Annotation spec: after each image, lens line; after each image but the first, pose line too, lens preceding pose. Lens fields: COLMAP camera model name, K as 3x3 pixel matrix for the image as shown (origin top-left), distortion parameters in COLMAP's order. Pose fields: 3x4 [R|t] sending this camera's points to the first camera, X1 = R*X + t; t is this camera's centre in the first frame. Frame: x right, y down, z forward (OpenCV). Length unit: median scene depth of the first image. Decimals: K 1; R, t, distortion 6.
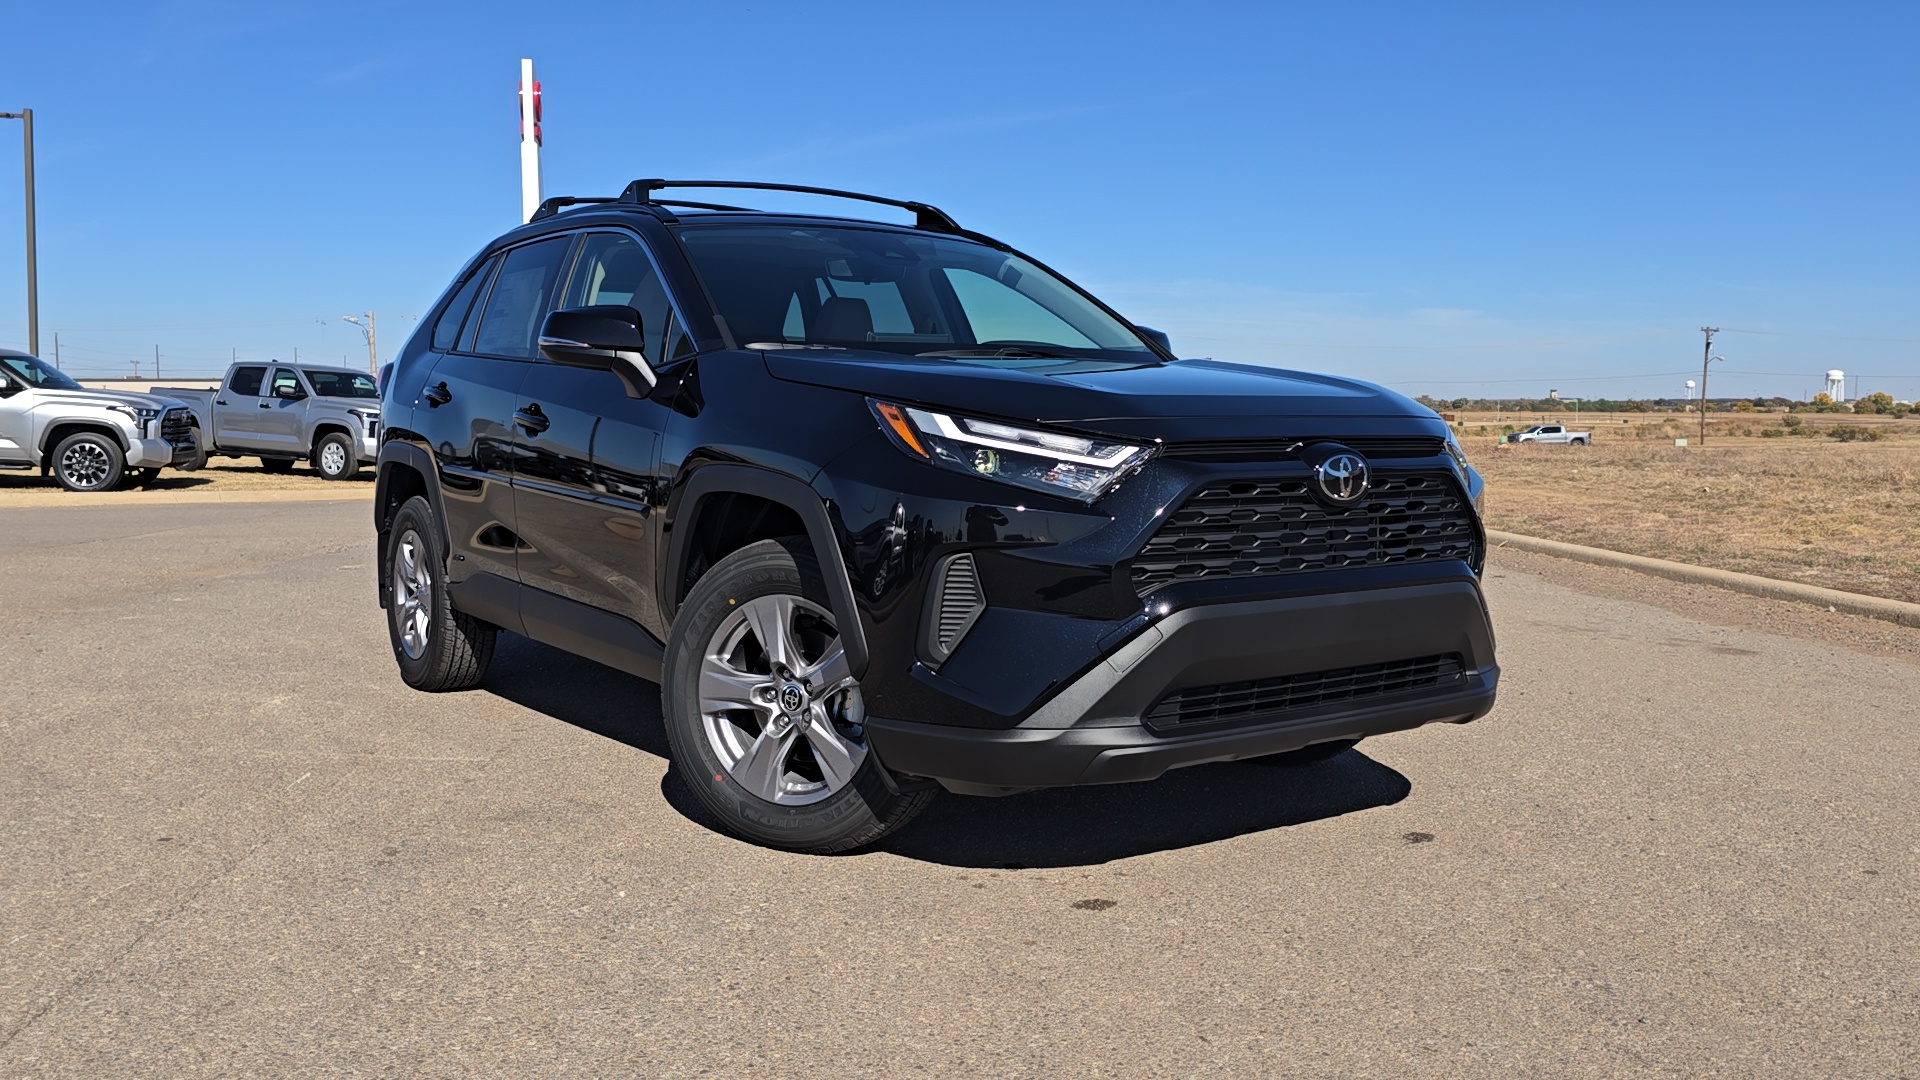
lens RADIAL K [[1593.6, 0, 978.2], [0, 1593.6, 552.7], [0, 0, 1]] dist [-0.008790, 0.006521]
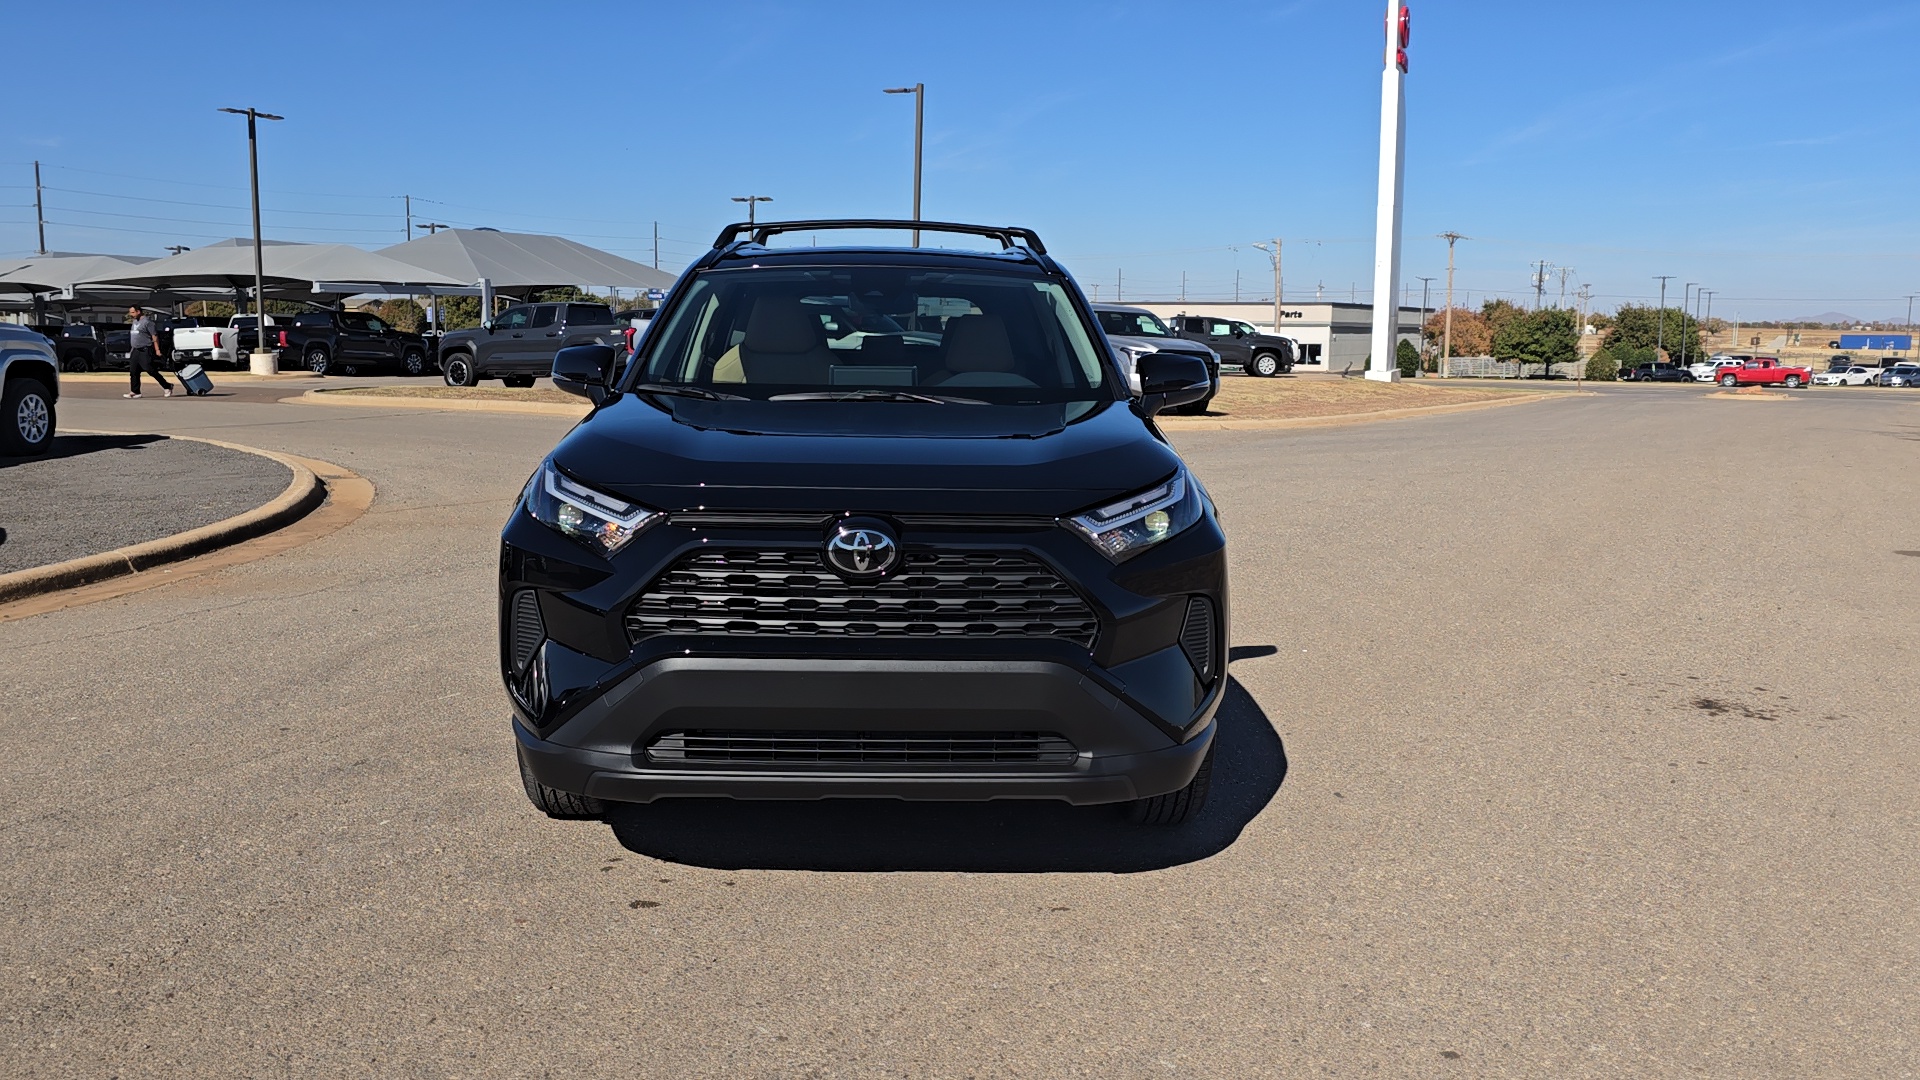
lens RADIAL K [[1592.7, 0, 960.0], [0, 1592.7, 540.0], [0, 0, 1]] dist [-0.004474, 0.003425]
pose [[0.834403, 0.078336, -0.545559, 0.389830], [-0.054806, 0.996735, 0.059296, -0.054767], [0.548423, -0.019577, 0.835972, 0.072072]]
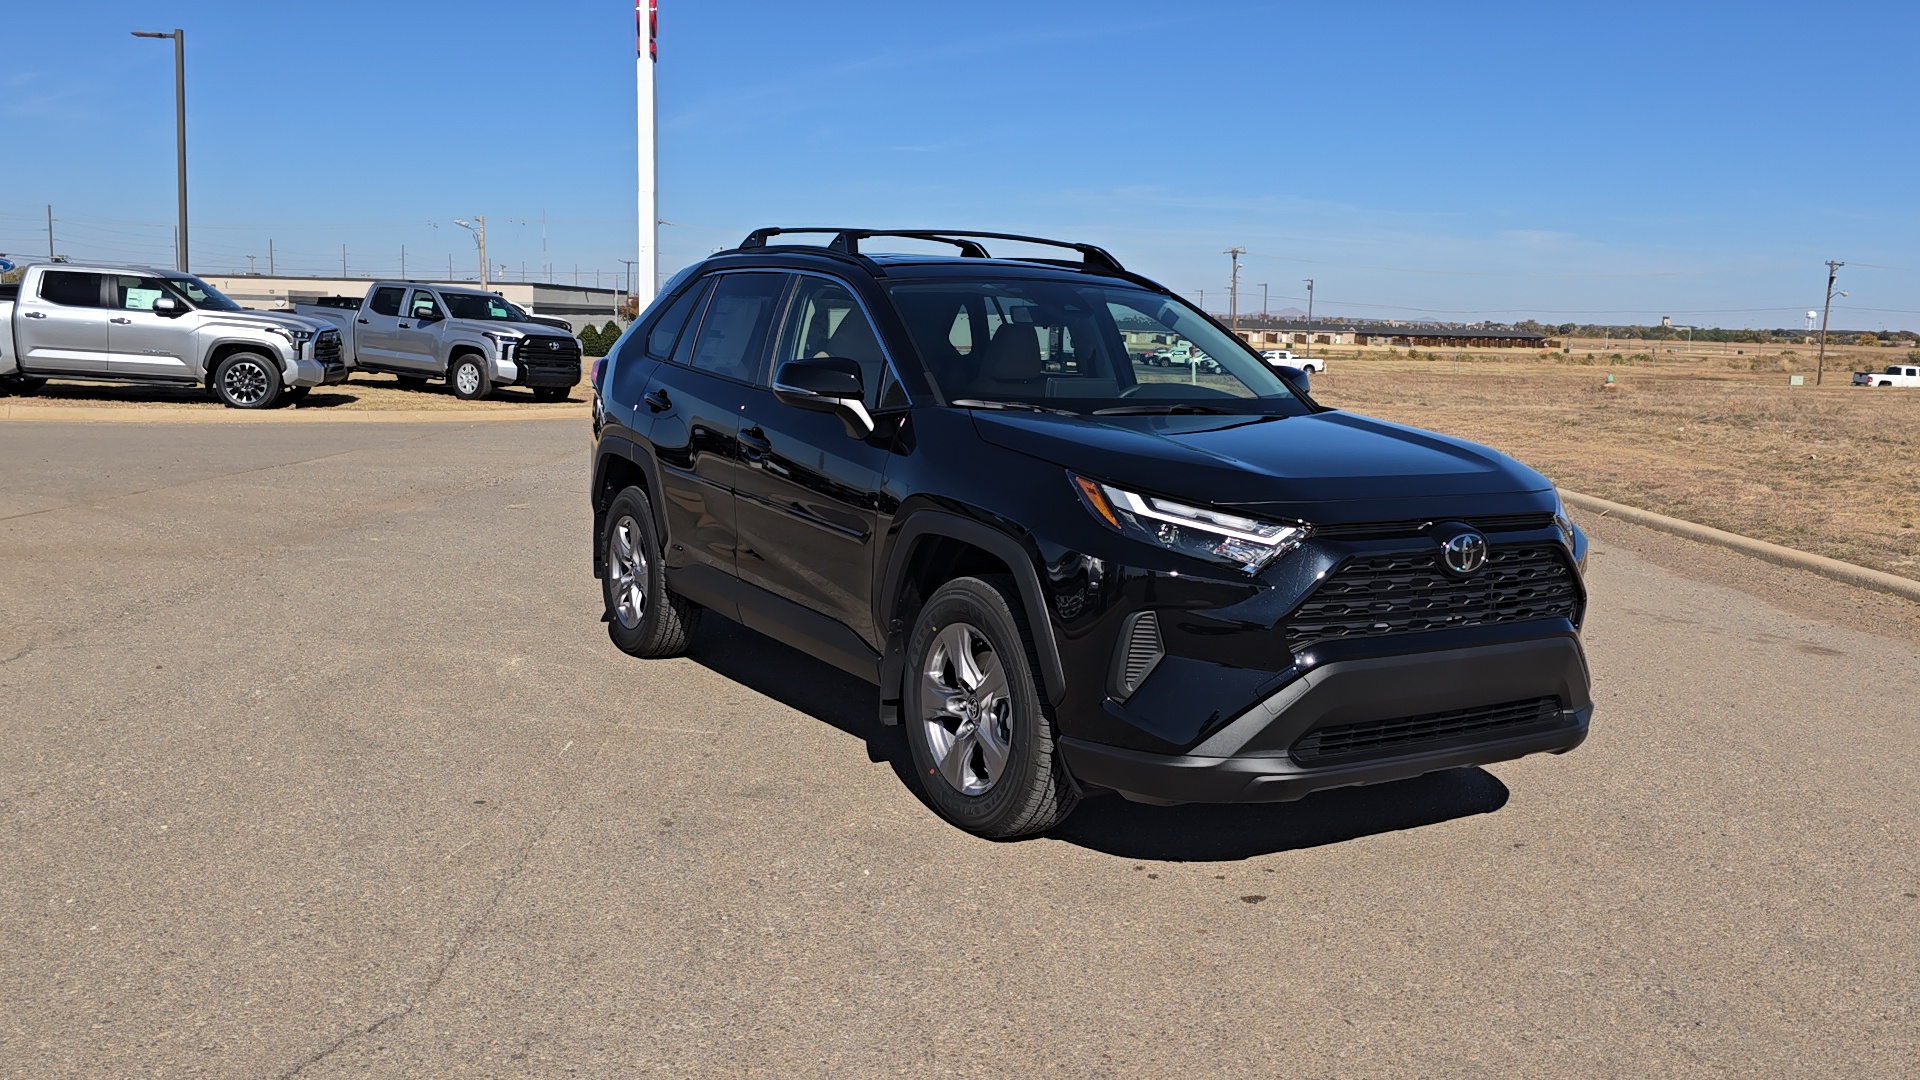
lens RADIAL K [[1592.7, 0, 960.0], [0, 1592.7, 540.0], [0, 0, 1]] dist [-0.004474, 0.003425]
pose [[0.997418, 0.031313, -0.064628, -0.034658], [-0.028091, 0.998346, 0.050167, -0.048299], [0.066092, -0.048222, 0.996648, -0.098947]]
